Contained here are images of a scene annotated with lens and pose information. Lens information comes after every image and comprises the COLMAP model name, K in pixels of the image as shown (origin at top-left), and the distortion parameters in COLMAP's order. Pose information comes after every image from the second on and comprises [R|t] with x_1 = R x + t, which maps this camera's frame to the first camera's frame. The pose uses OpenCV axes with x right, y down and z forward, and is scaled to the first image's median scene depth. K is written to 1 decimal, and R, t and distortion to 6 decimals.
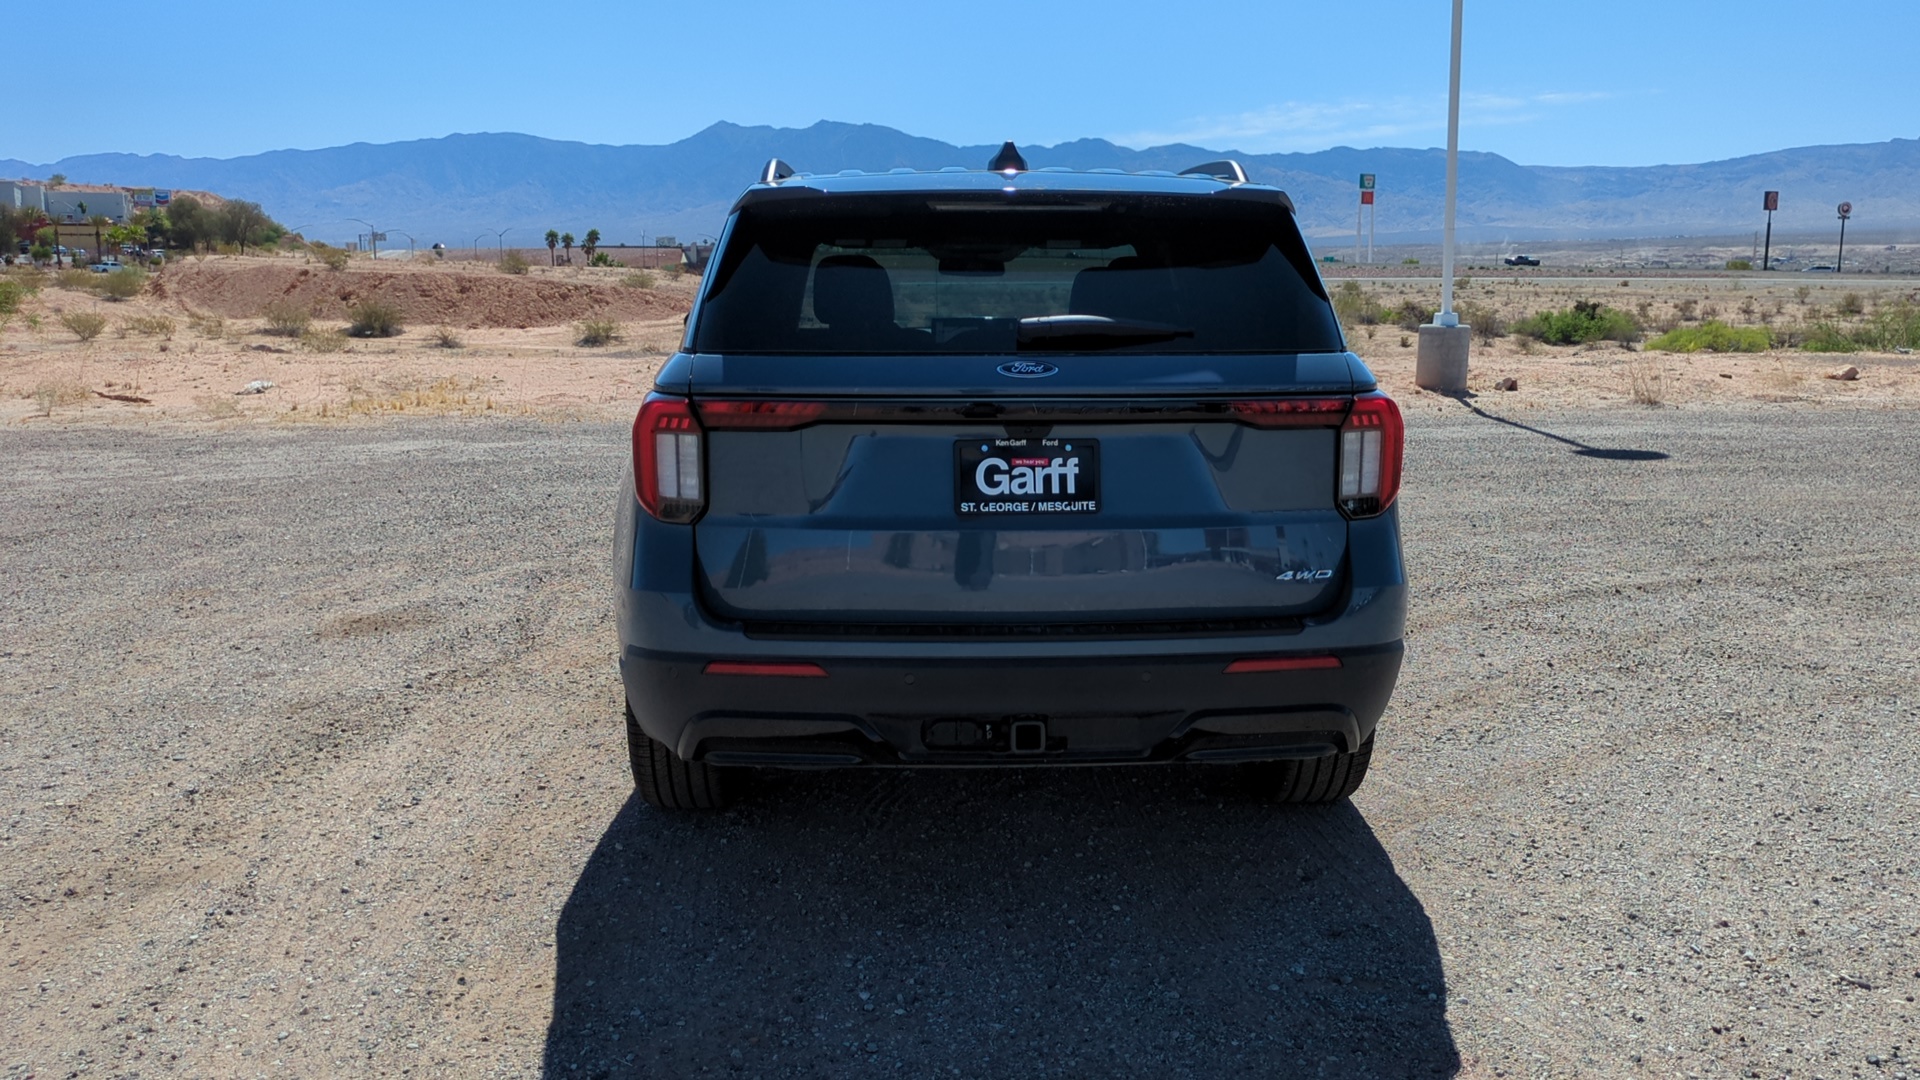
lens RADIAL K [[1645.6, 0, 981.6], [0, 1645.6, 535.1], [0, 0, 1]] dist [0.063458, -0.079678]
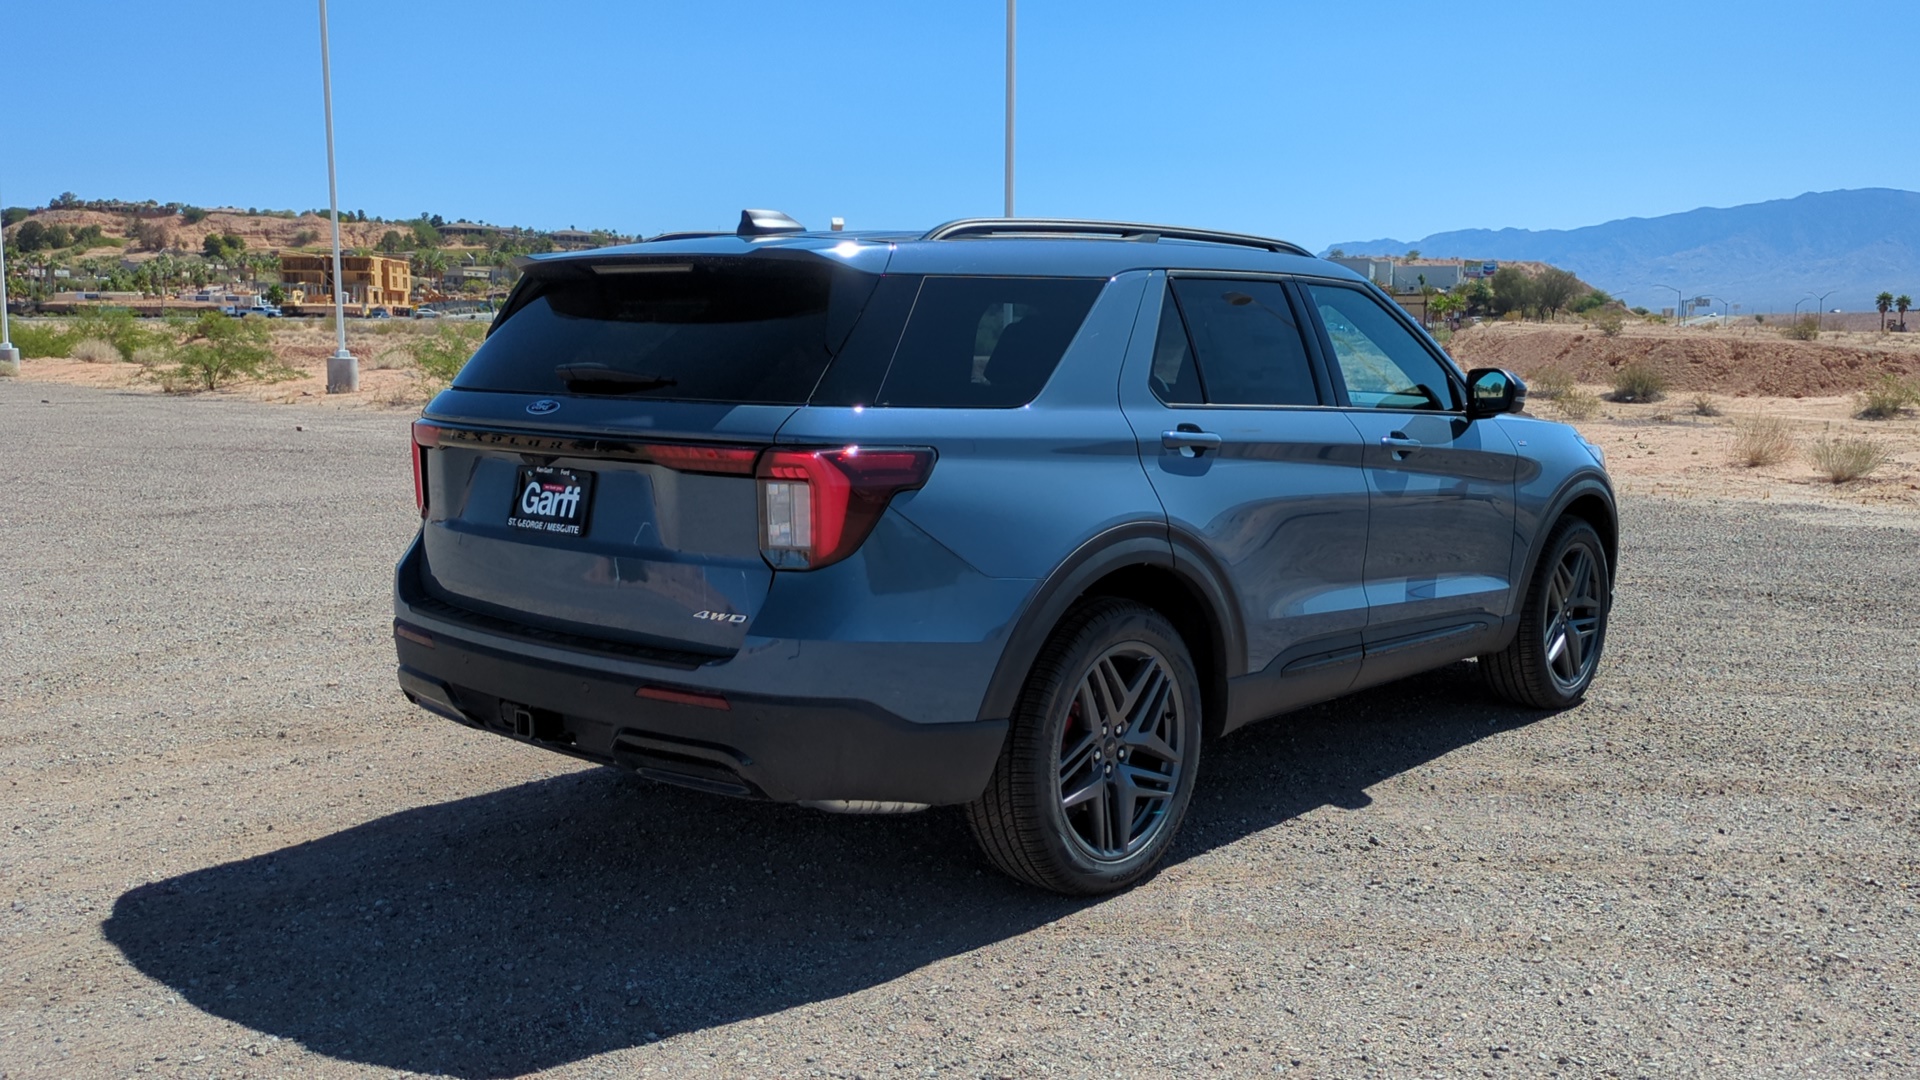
lens RADIAL K [[1645.6, 0, 981.6], [0, 1645.6, 535.1], [0, 0, 1]] dist [0.063458, -0.079678]
pose [[0.730097, 0.089027, -0.677519, 1.018486], [-0.115251, 0.993316, 0.006328, -0.052483], [0.673554, 0.073464, 0.735478, 0.346156]]
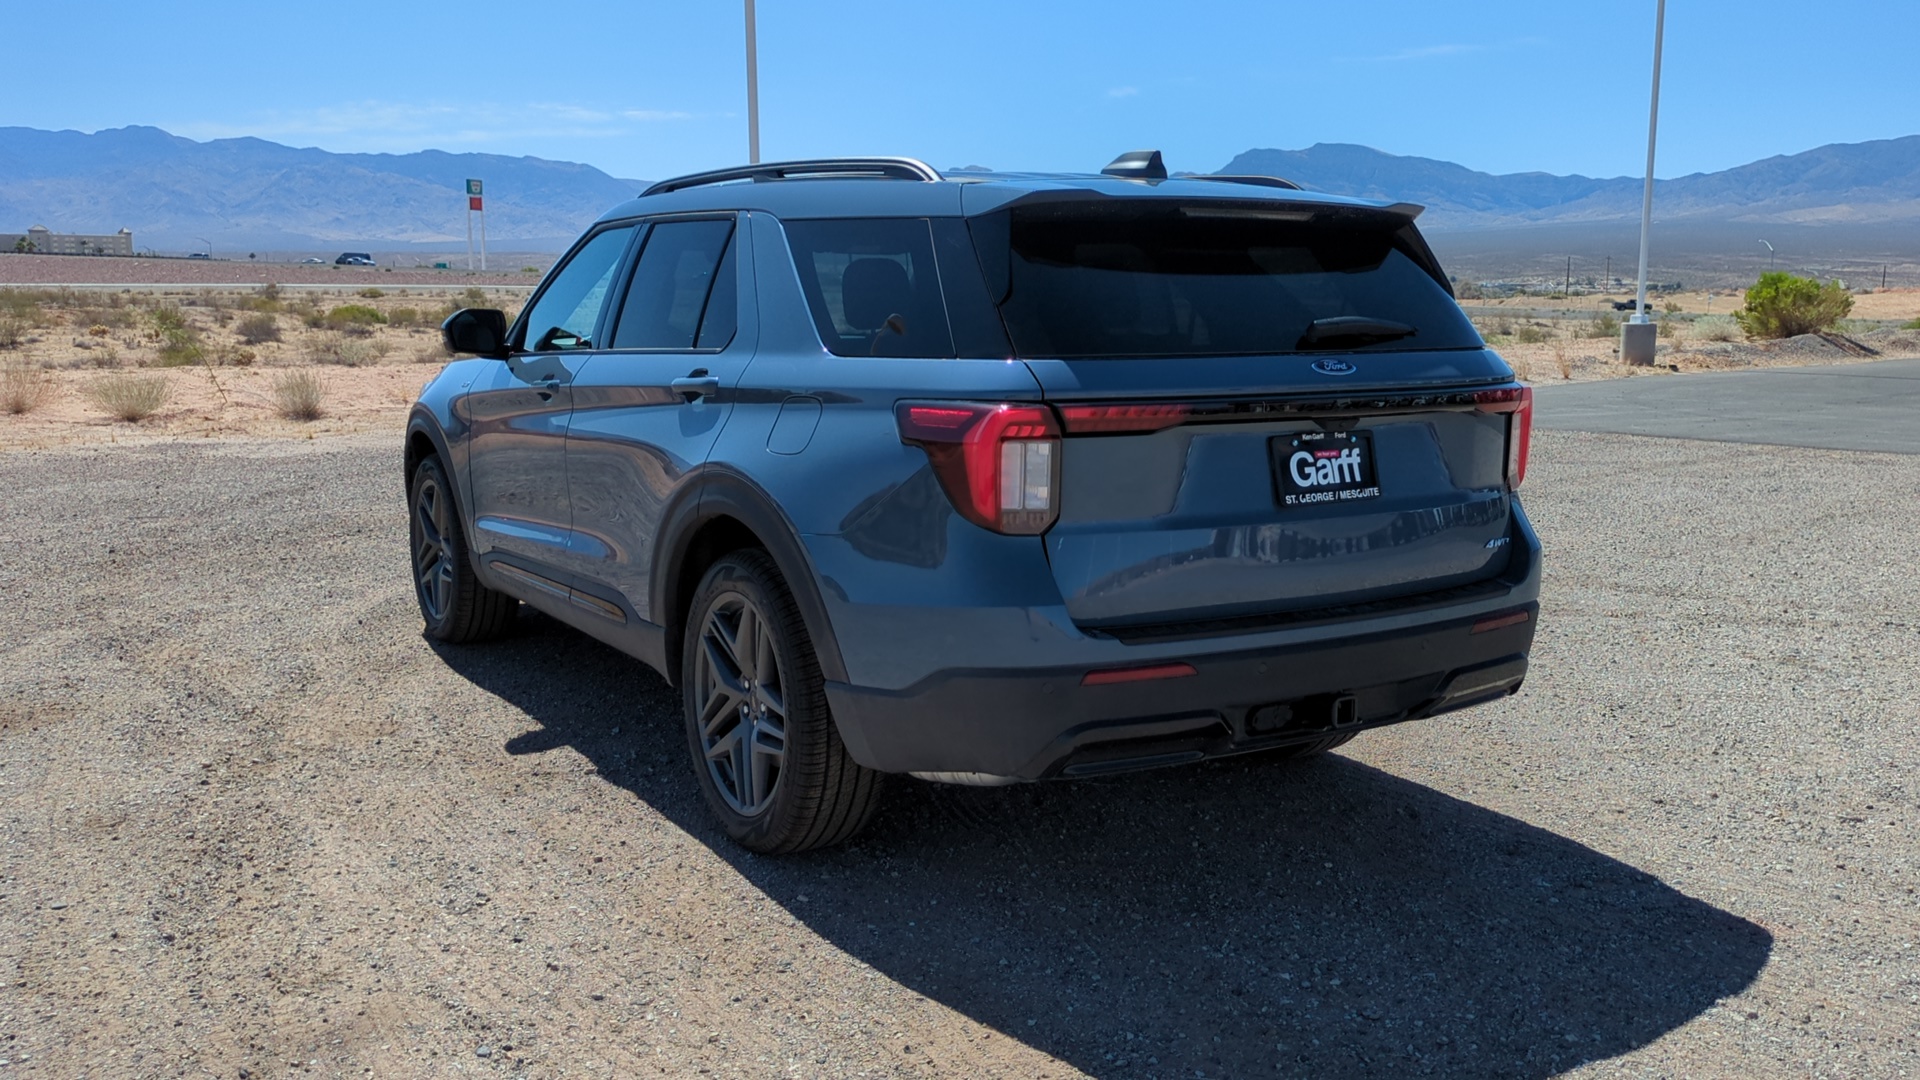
lens RADIAL K [[1645.6, 0, 981.6], [0, 1645.6, 535.1], [0, 0, 1]] dist [0.063458, -0.079678]
pose [[0.869463, -0.069082, 0.489144, -0.679493], [0.071418, 0.997349, 0.013911, -0.022441], [-0.488809, 0.022839, 0.872092, 0.175178]]
